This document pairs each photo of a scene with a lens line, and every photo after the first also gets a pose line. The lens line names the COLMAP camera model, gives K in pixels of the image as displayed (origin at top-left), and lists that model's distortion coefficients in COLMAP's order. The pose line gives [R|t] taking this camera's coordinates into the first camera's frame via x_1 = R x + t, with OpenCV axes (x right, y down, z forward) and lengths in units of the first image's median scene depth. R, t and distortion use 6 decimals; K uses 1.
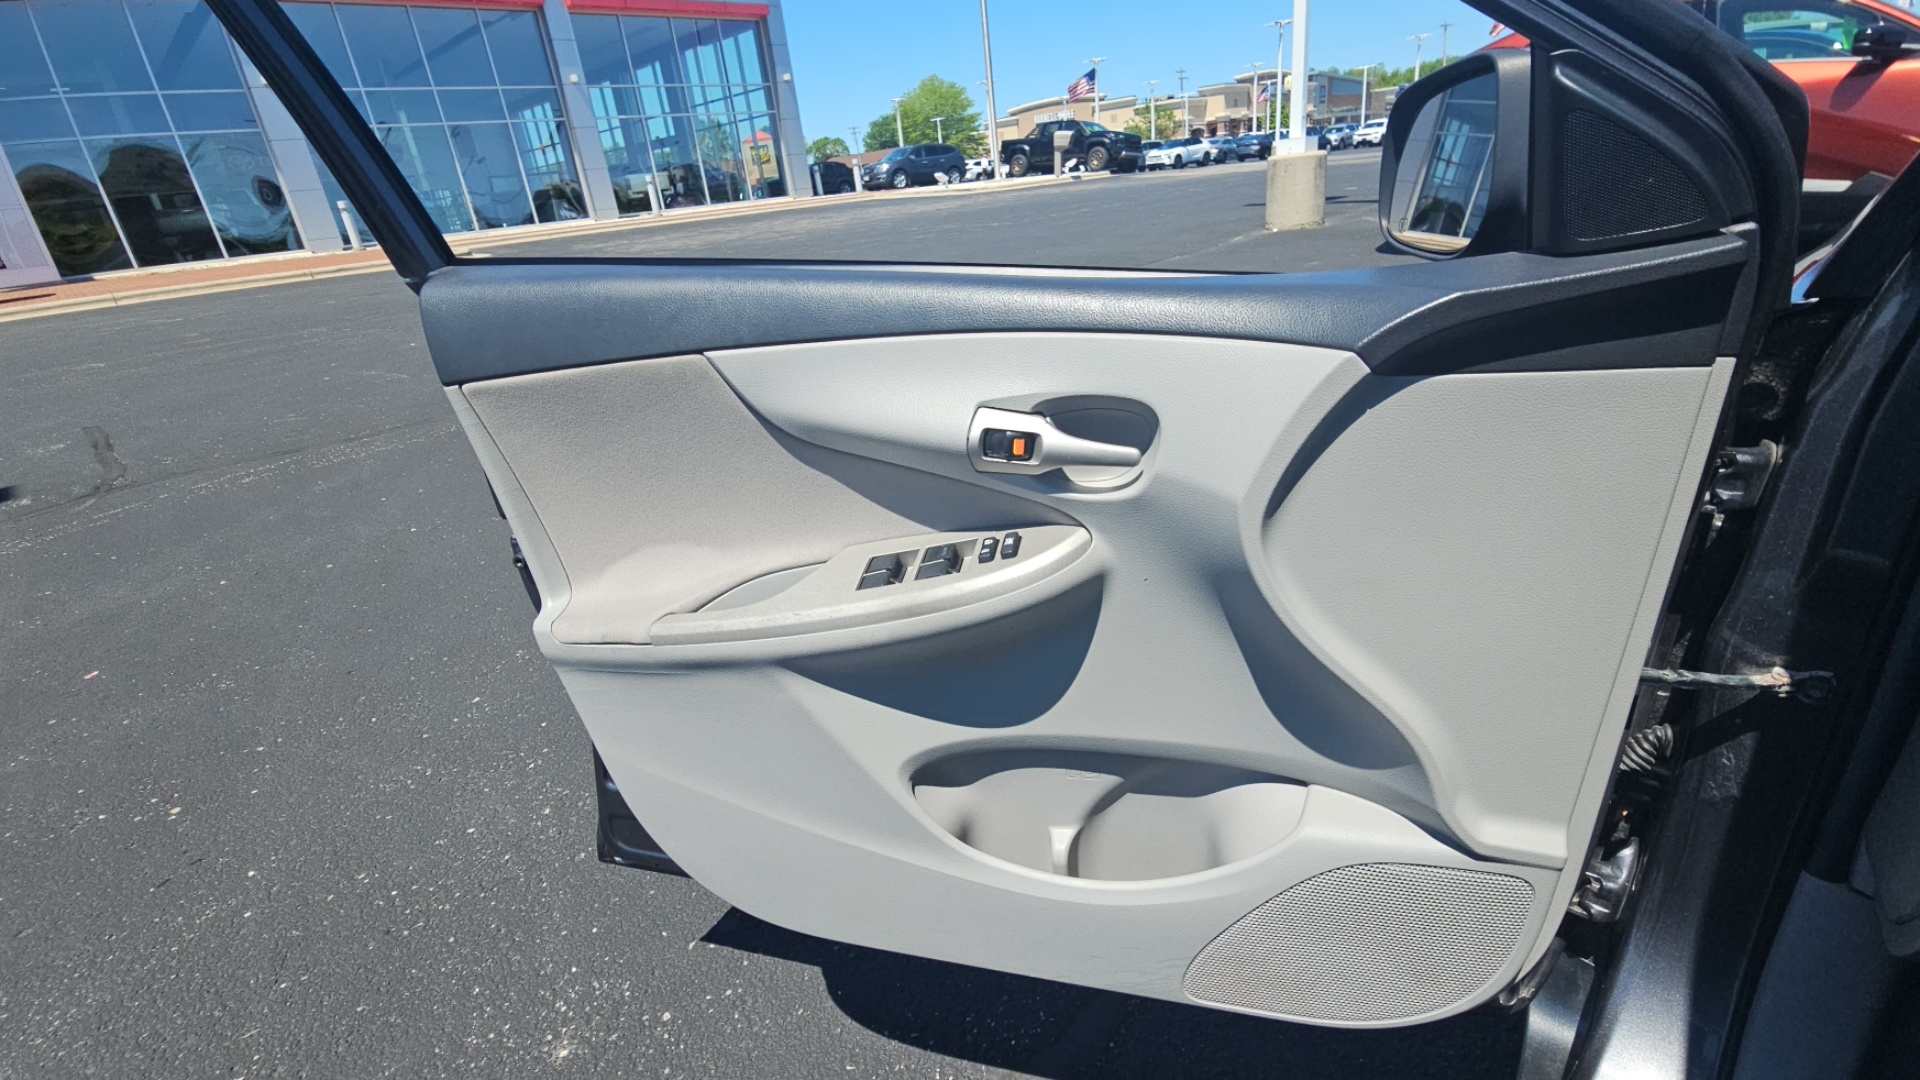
lens RADIAL K [[856.1, 0, 980.3], [0, 856.1, 542.9], [0, 0, 1]] dist [0.008922, -0.007762]
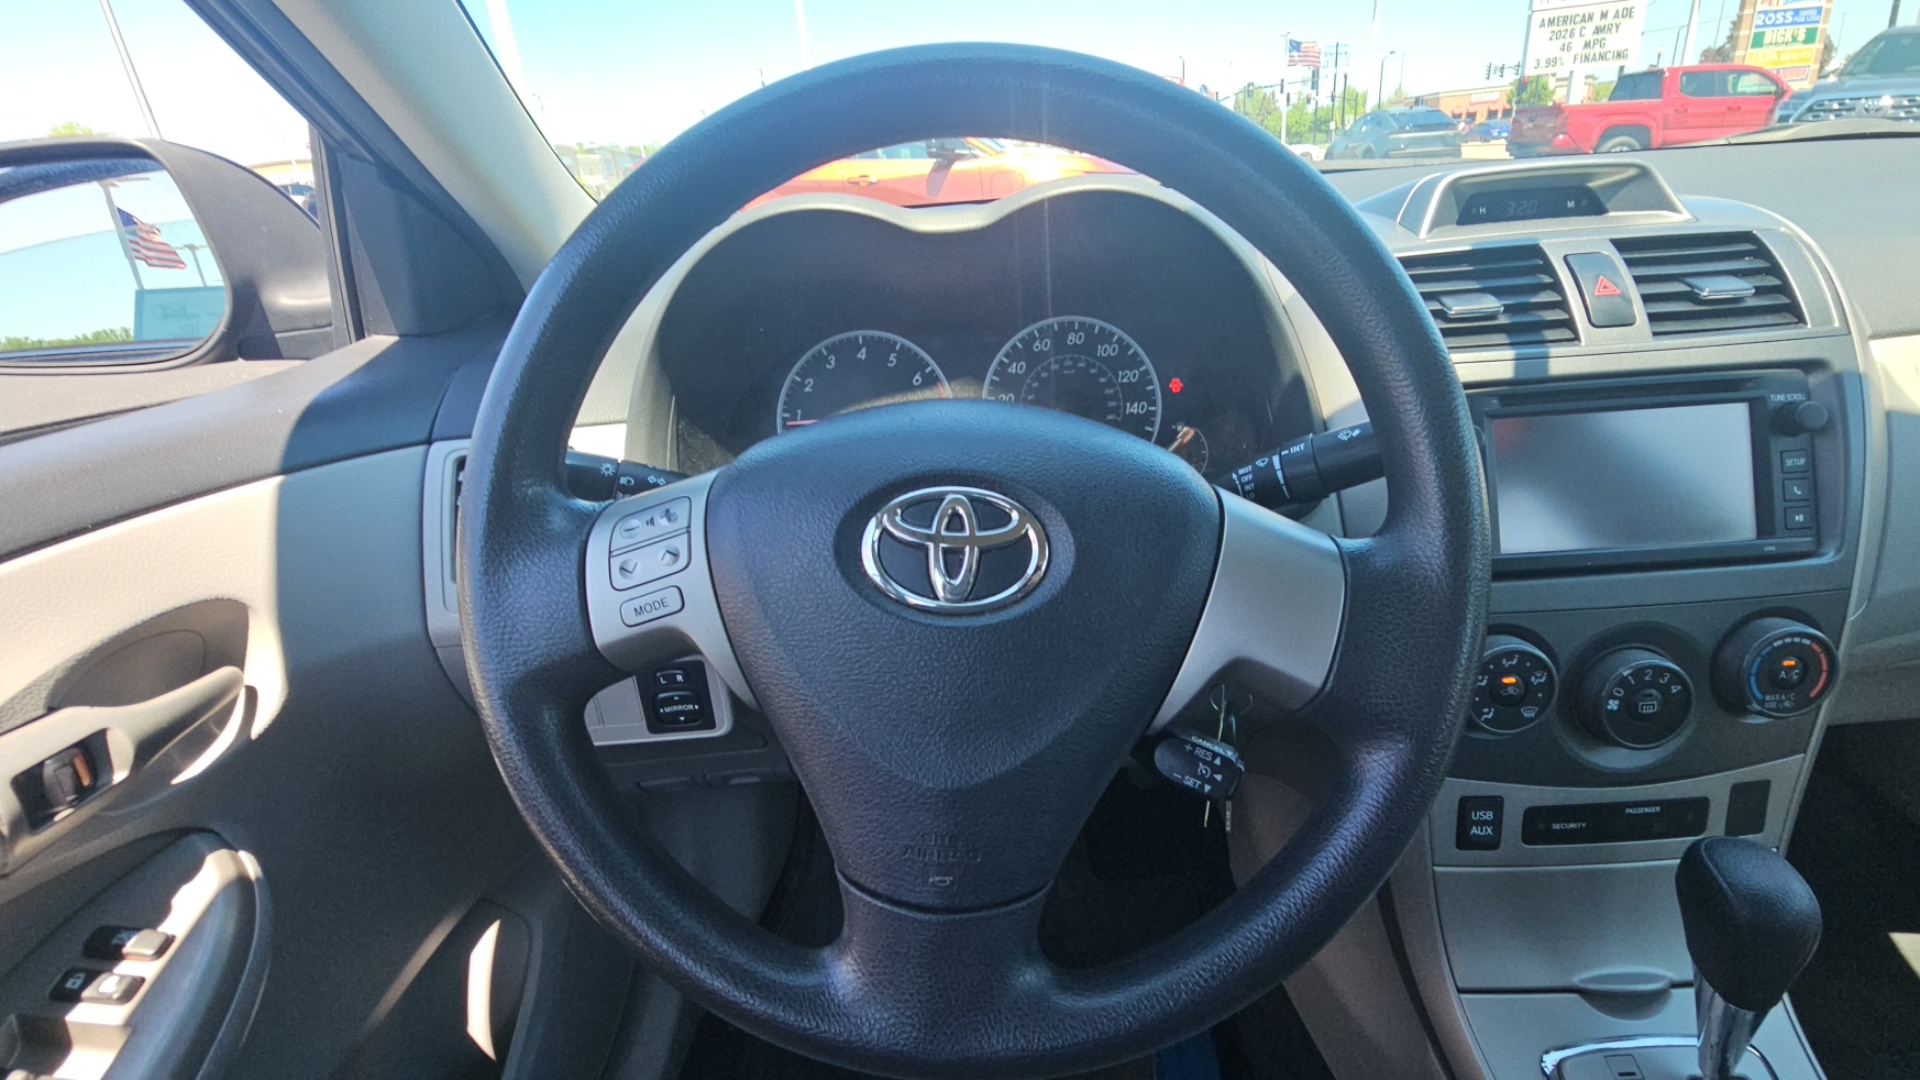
lens RADIAL K [[856.1, 0, 976.9], [0, 856.1, 548.1], [0, 0, 1]] dist [0.008922, -0.007762]
pose [[0.757277, -0.231957, 0.610515, 0.011292], [0.270437, 0.962265, 0.030152, 0.002899], [-0.594471, 0.142272, 0.791431, -0.008261]]
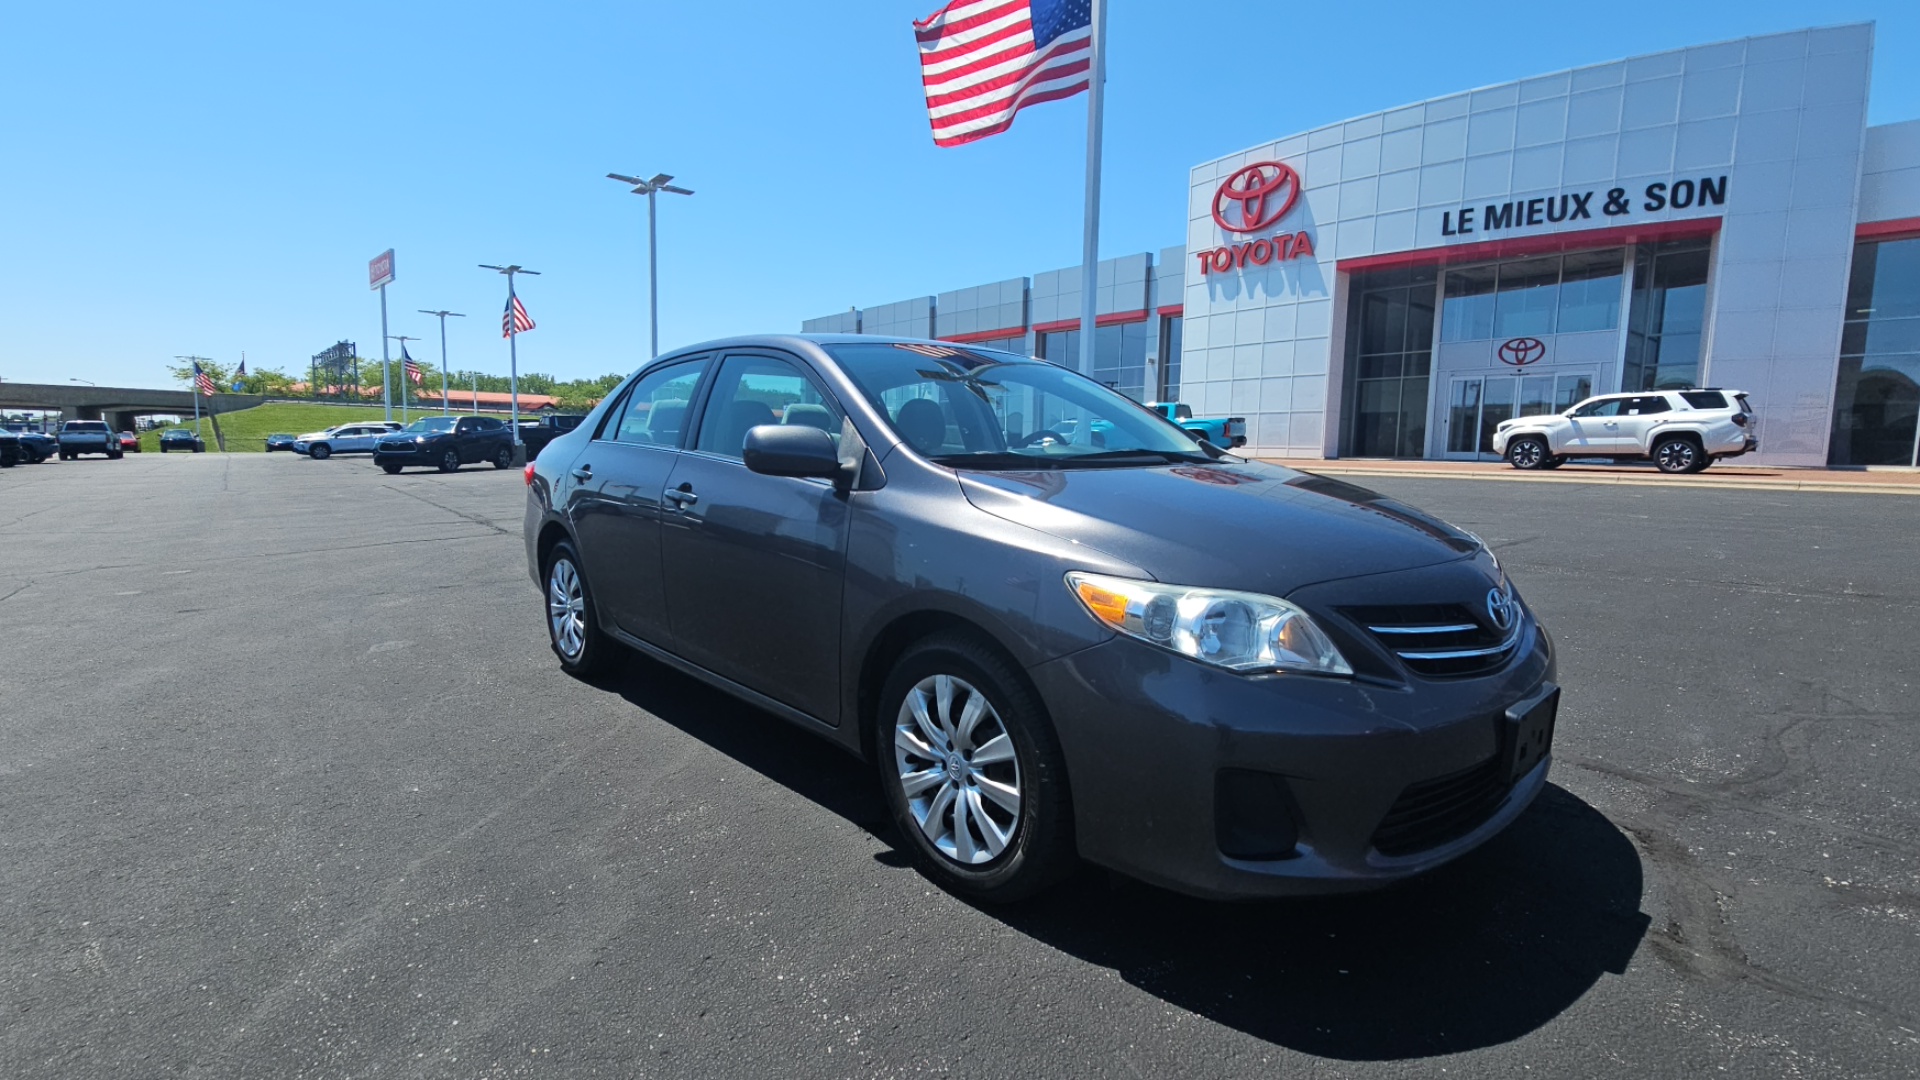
lens RADIAL K [[856.1, 0, 970.5], [0, 856.1, 524.6], [0, 0, 1]] dist [0.008922, -0.007762]
pose [[-0.104052, 0.185122, -0.977192, 0.117940], [-0.399892, 0.891819, 0.211529, -0.010520], [0.910637, 0.412781, -0.018767, -0.003265]]
